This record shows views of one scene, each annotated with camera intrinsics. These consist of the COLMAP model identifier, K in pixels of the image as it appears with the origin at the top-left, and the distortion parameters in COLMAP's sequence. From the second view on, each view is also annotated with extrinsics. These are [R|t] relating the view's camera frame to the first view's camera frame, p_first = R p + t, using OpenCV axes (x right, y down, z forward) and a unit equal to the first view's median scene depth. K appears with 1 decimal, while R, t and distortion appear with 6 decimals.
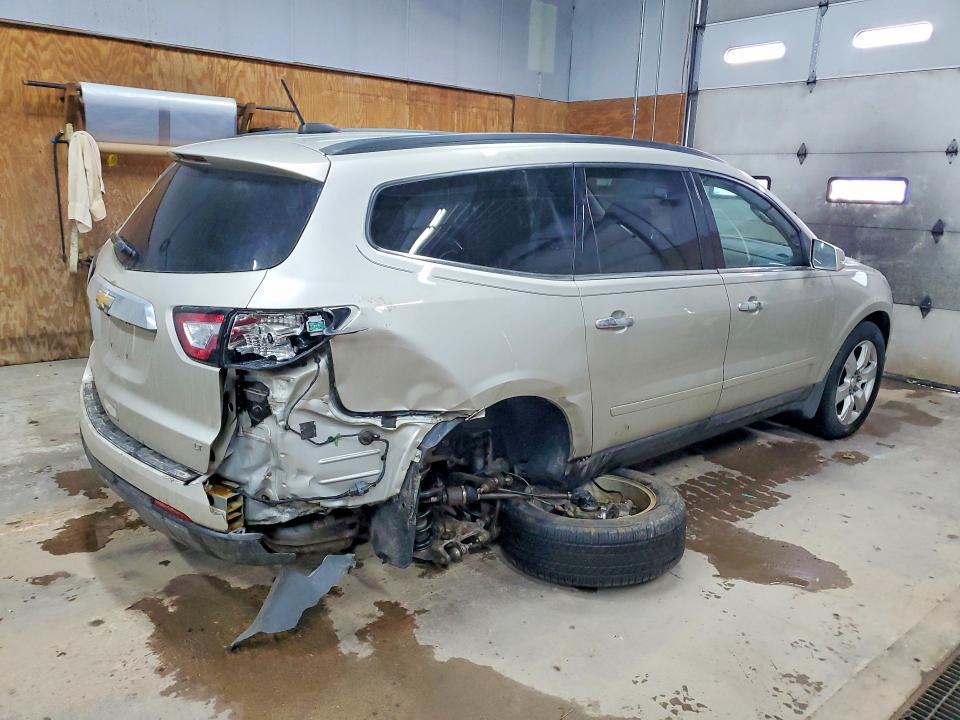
lens RADIAL K [[727.3, 0, 480.0], [0, 727.3, 360.0], [0, 0, 1]] dist [-0.003580, 0.039207]
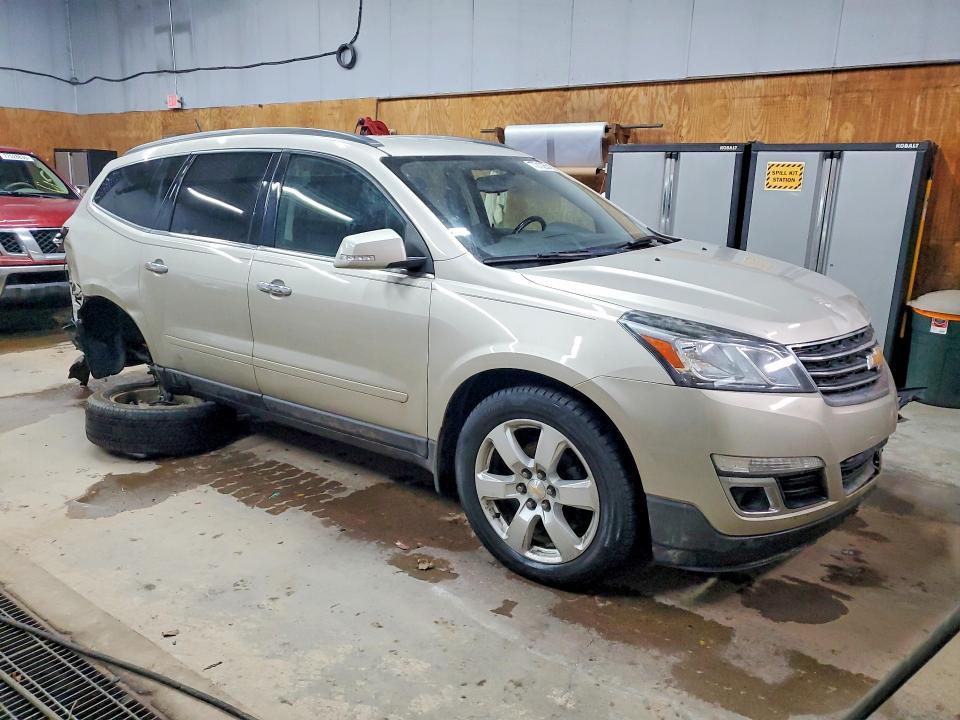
lens RADIAL K [[727.3, 0, 480.0], [0, 727.3, 360.0], [0, 0, 1]] dist [-0.003580, 0.039207]
pose [[0.236950, 0.191878, -0.952385, 0.777821], [-0.253770, 0.958493, 0.129972, -0.099861], [0.937793, 0.210890, 0.275808, 0.582344]]
